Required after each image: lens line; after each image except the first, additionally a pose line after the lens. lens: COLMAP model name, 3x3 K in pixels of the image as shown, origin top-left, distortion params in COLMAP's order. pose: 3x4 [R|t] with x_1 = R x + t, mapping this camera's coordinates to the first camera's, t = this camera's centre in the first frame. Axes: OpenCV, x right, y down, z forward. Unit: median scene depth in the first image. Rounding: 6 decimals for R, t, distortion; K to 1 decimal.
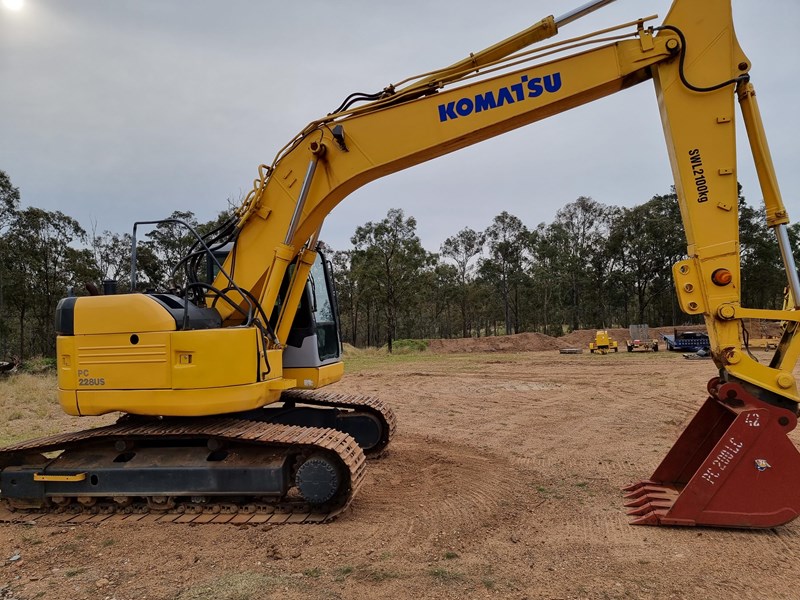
lens RADIAL K [[530.2, 0, 384.2], [0, 530.2, 307.8], [0, 0, 1]] dist [0.068632, -0.047130]
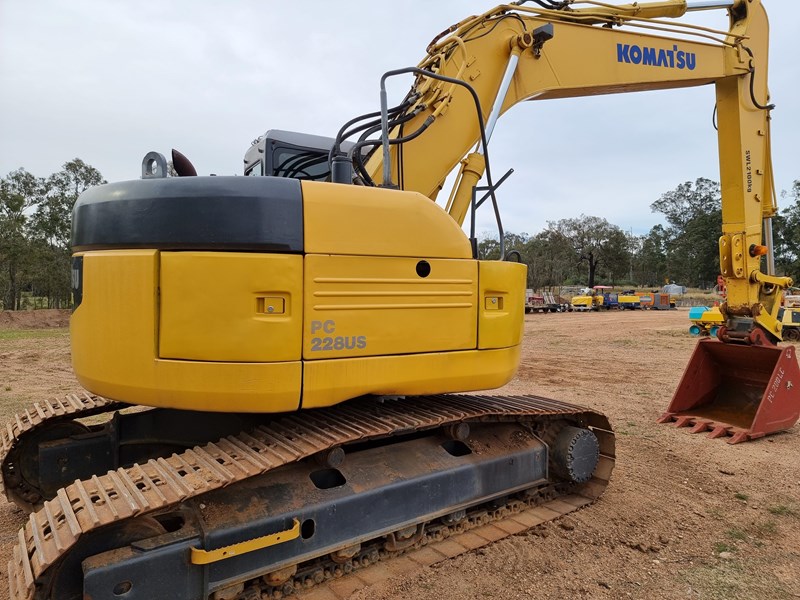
lens RADIAL K [[553.9, 0, 400.0], [0, 553.9, 300.0], [0, 0, 1]] dist [0.083342, -0.055205]
pose [[0.701146, 0.028572, 0.712445, -0.891400], [-0.049652, 0.998728, 0.008812, 0.086524], [-0.711287, -0.041553, 0.701672, 0.571230]]
